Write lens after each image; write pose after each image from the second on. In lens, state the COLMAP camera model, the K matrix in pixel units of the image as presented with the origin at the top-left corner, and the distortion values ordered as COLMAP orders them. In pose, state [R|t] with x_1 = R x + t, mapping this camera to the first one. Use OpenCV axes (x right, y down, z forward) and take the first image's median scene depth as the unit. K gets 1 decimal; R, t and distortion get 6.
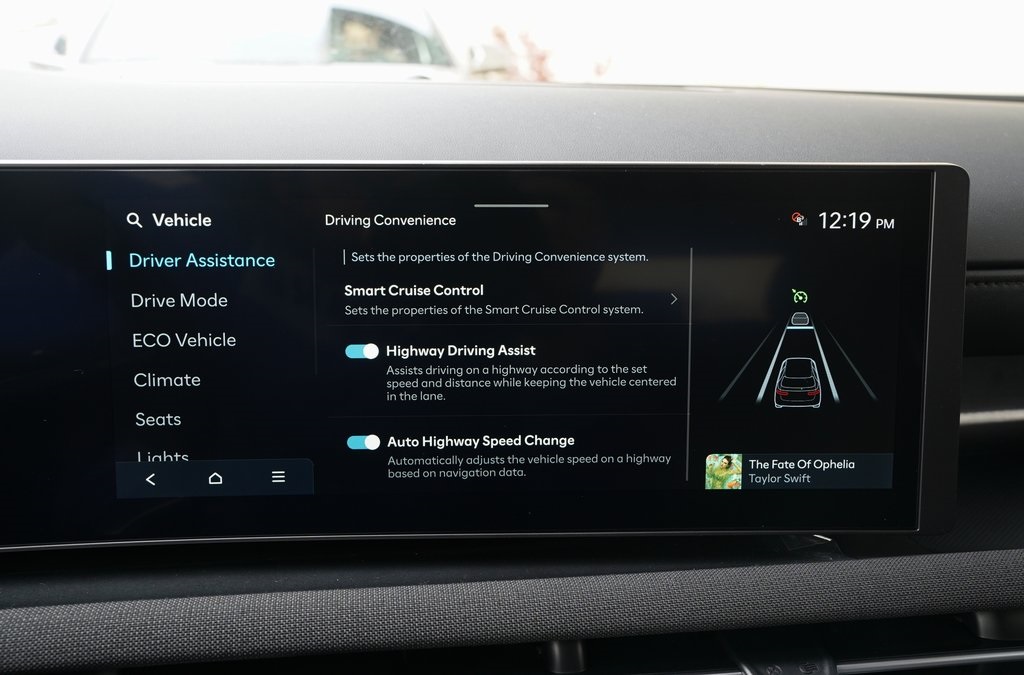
lens RADIAL K [[948.7, 0, 511.3], [0, 948.7, 337.8], [0, 0, 1]] dist [-0.050607, 0.156298]
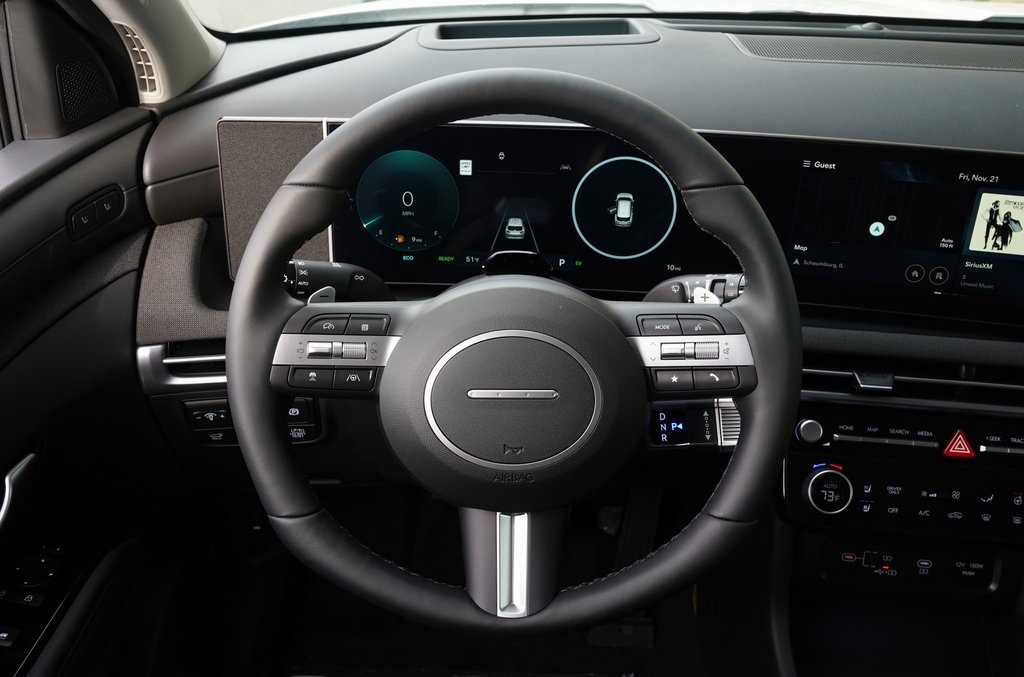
lens RADIAL K [[929.6, 0, 516.3], [0, 929.6, 378.1], [0, 0, 1]] dist [-0.091953, 0.126226]
pose [[0.971508, 0.134880, -0.194885, -0.560726], [-0.073693, 0.953421, 0.292502, -0.222640], [0.225260, -0.269807, 0.936196, -1.332064]]
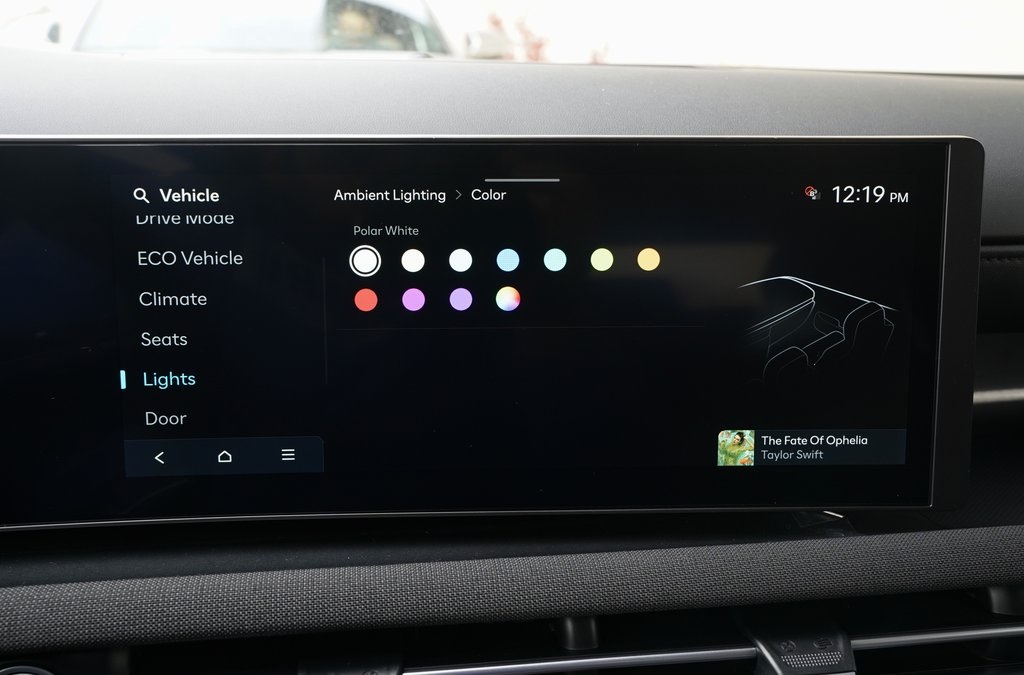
lens RADIAL K [[948.7, 0, 511.3], [0, 948.7, 337.8], [0, 0, 1]] dist [-0.050607, 0.156298]
pose [[0.999987, -0.003312, 0.003868, -0.015775], [0.003267, 0.999929, 0.011425, 0.013915], [-0.003905, -0.011412, 0.999927, 0.007828]]
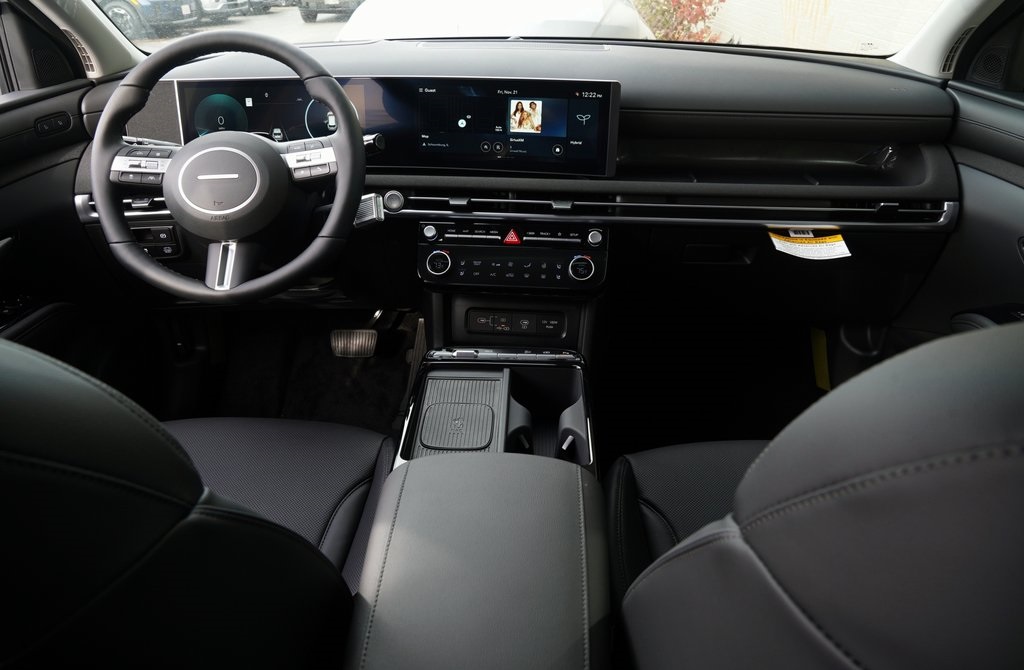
lens RADIAL K [[718.1, 0, 512.0], [0, 718.1, 335.0], [0, 0, 1]] dist [-0.130529, 0.096472]
pose [[0.972533, 0.098236, -0.211018, 0.771789], [-0.051377, 0.974814, 0.217023, 0.235514], [0.227022, -0.200221, 0.953086, -2.139144]]
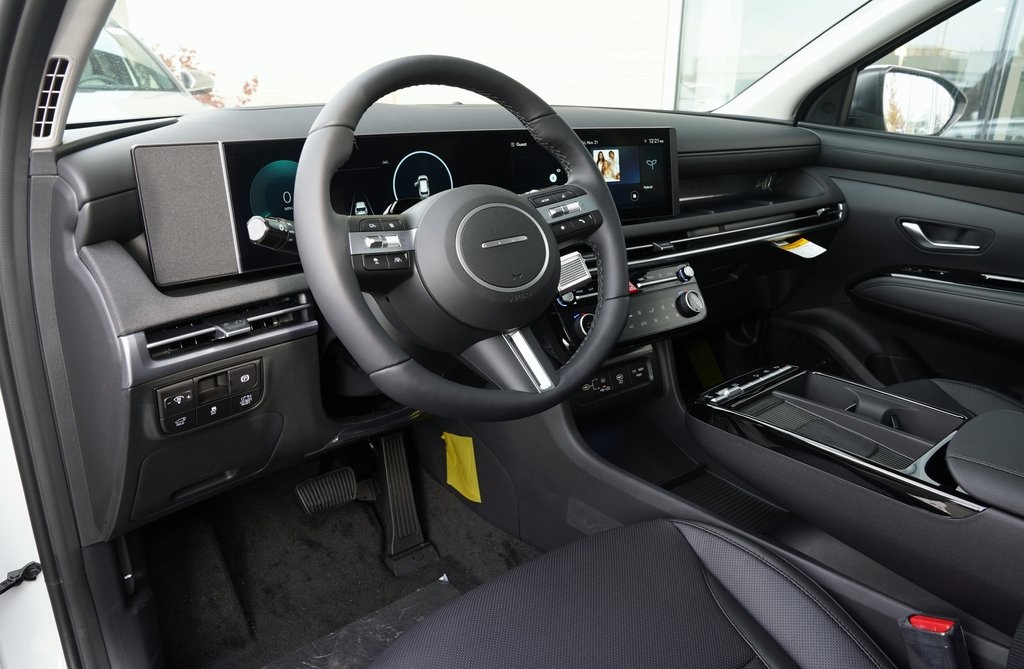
lens RADIAL K [[718.1, 0, 512.0], [0, 718.1, 334.5], [0, 0, 1]] dist [-0.130529, 0.096472]
pose [[0.877514, -0.156387, 0.453335, -1.774393], [0.126555, 0.987339, 0.095631, 0.347363], [-0.462551, -0.026545, 0.886195, -1.528614]]
